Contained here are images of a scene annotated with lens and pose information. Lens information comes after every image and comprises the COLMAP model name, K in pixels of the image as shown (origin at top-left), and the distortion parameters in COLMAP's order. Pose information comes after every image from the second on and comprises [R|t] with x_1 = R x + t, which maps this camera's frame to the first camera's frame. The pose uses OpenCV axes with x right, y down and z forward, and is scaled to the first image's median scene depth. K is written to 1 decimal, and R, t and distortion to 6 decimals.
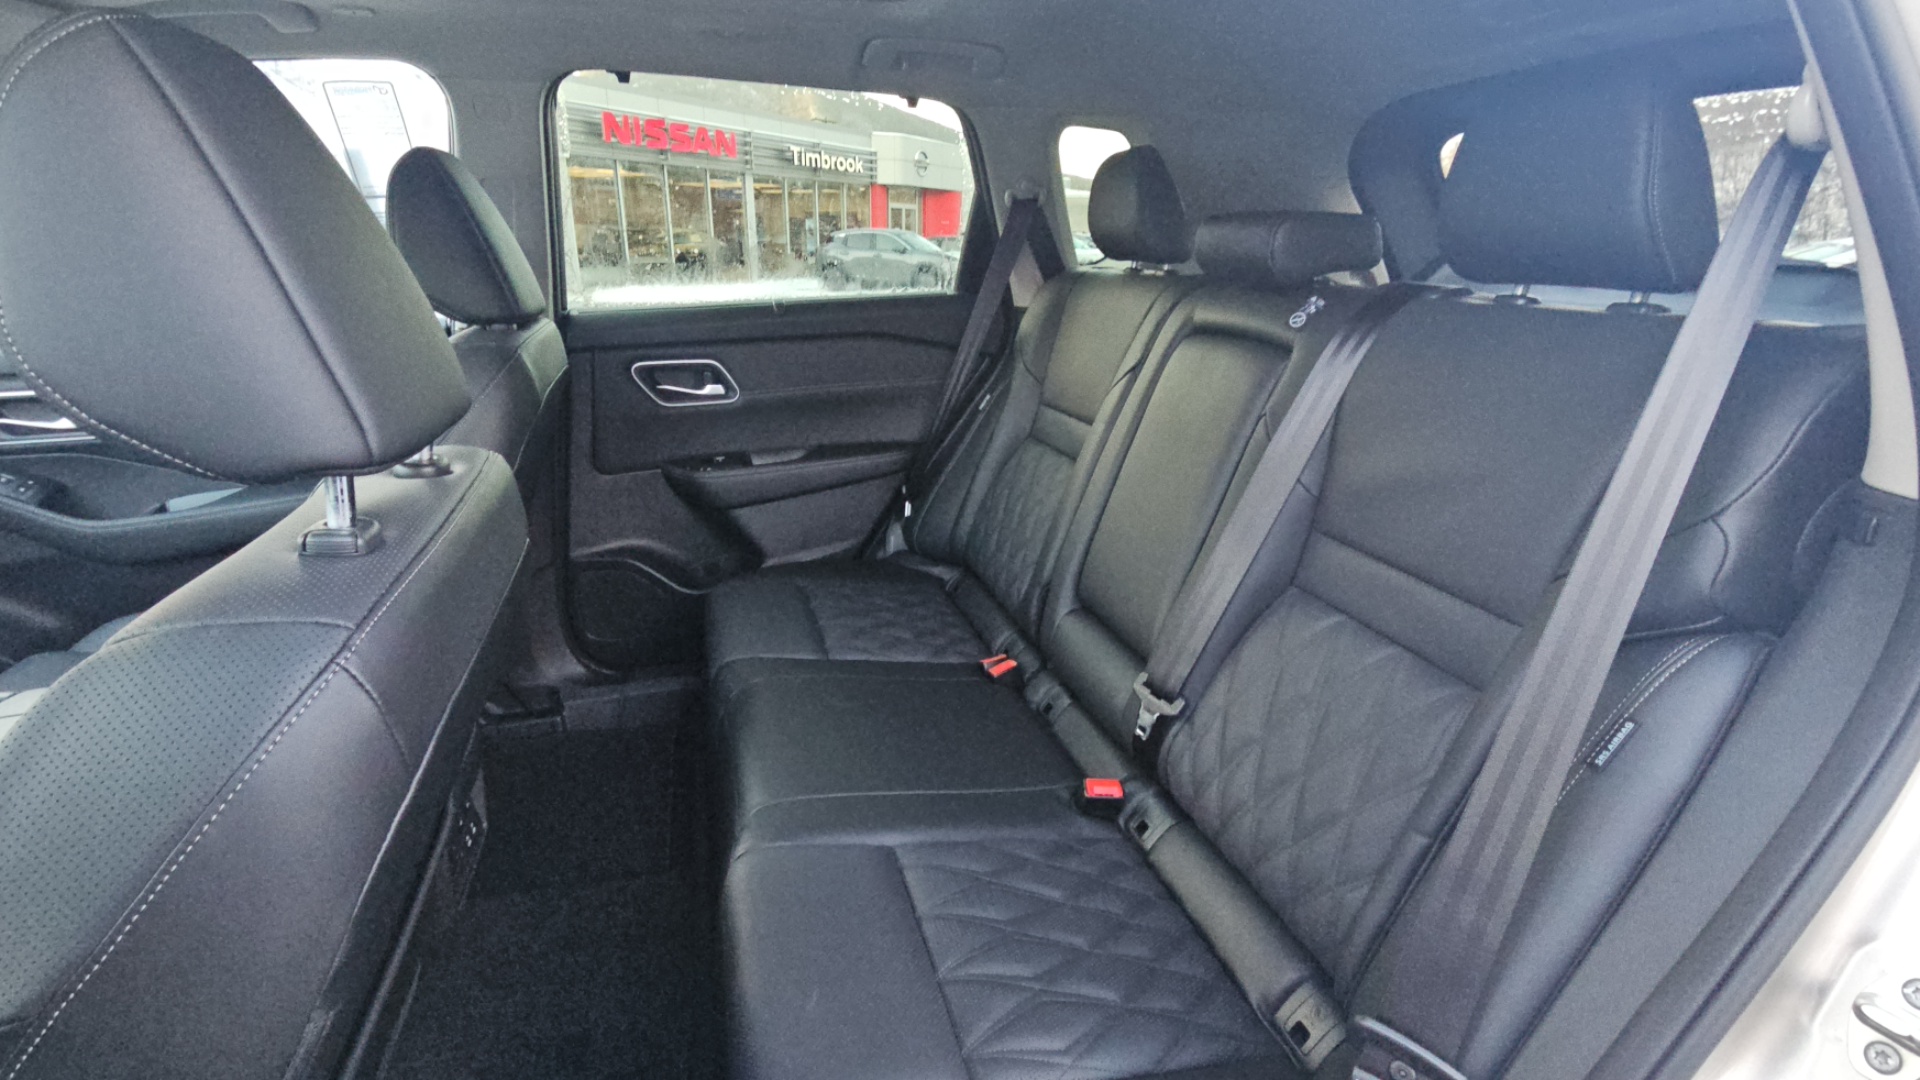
lens RADIAL K [[856.5, 0, 955.4], [0, 856.5, 543.8], [0, 0, 1]] dist [0.013776, -0.009194]
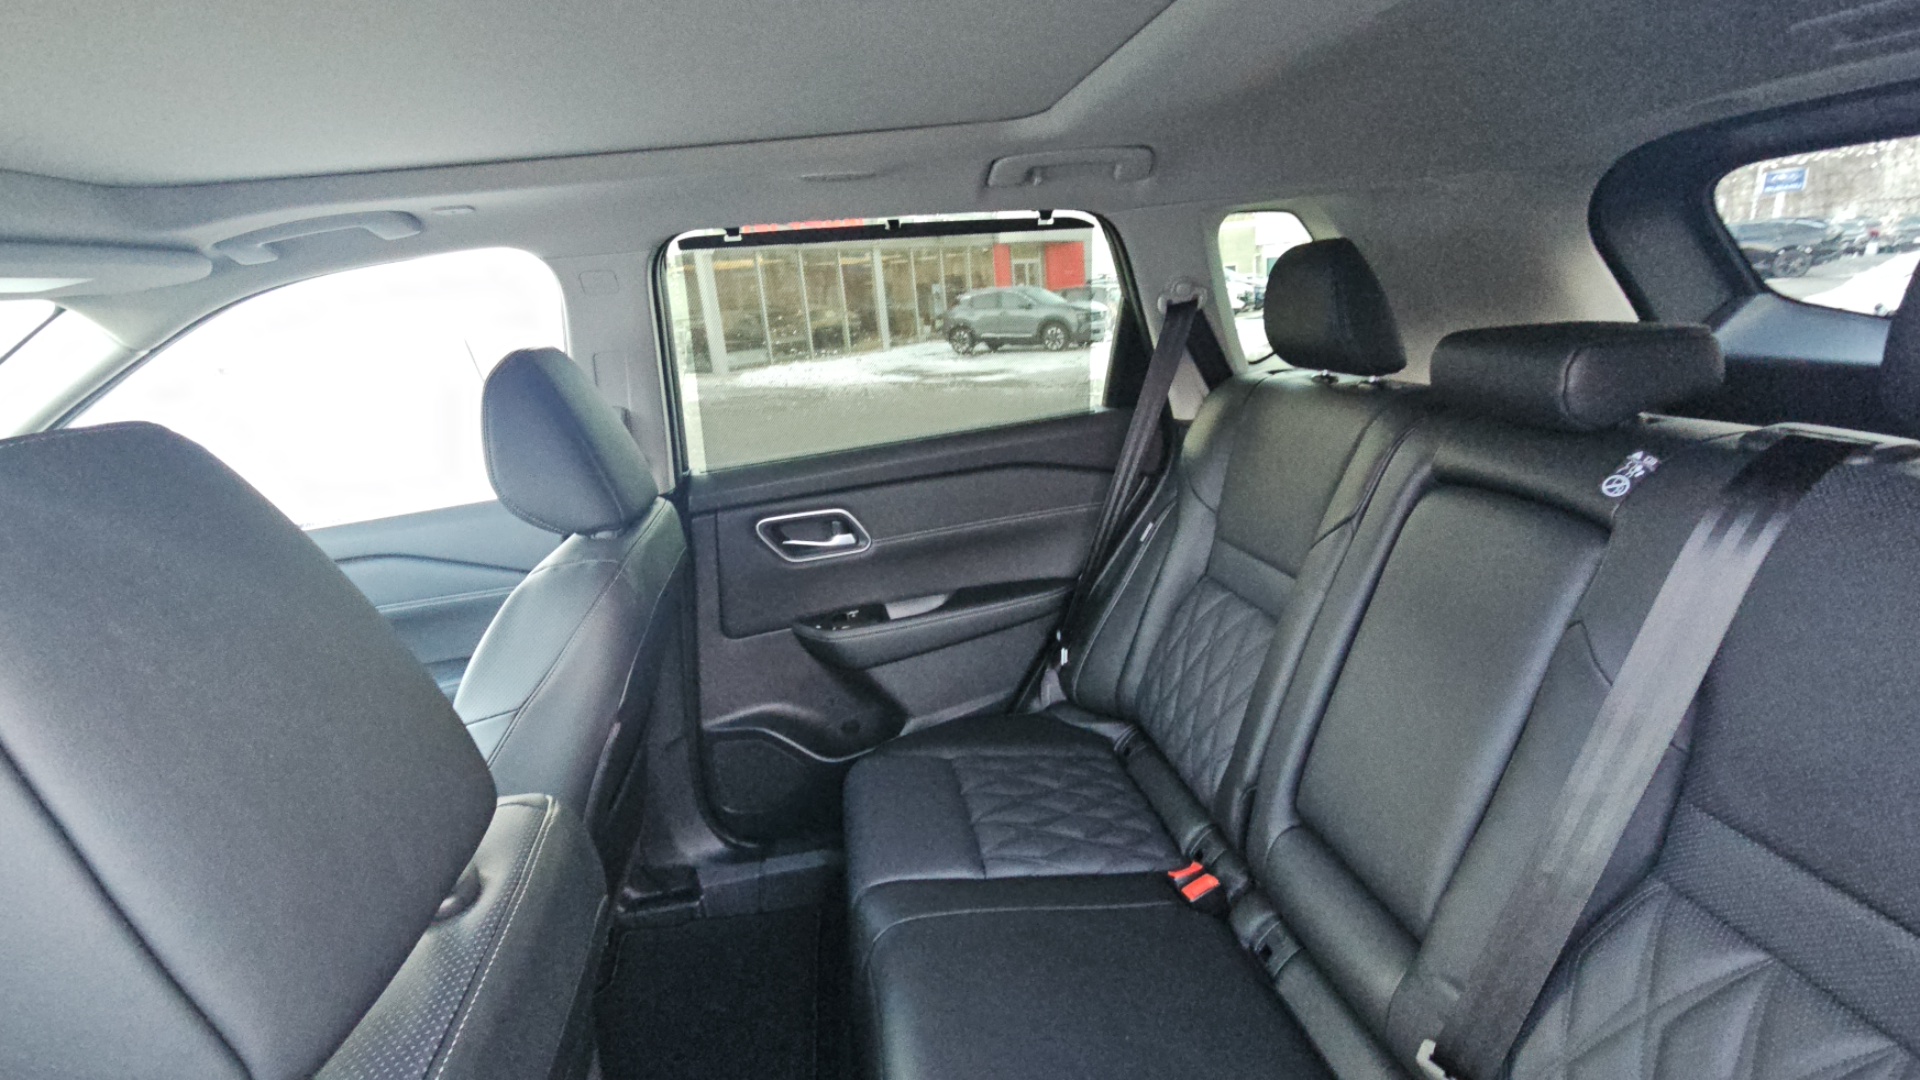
lens RADIAL K [[856.5, 0, 956.7], [0, 856.5, 542.9], [0, 0, 1]] dist [0.013776, -0.009194]
pose [[0.985566, -0.059848, -0.158361, -0.018483], [0.051130, 0.996973, -0.058568, -0.114915], [0.161387, 0.049626, 0.985643, 0.118839]]
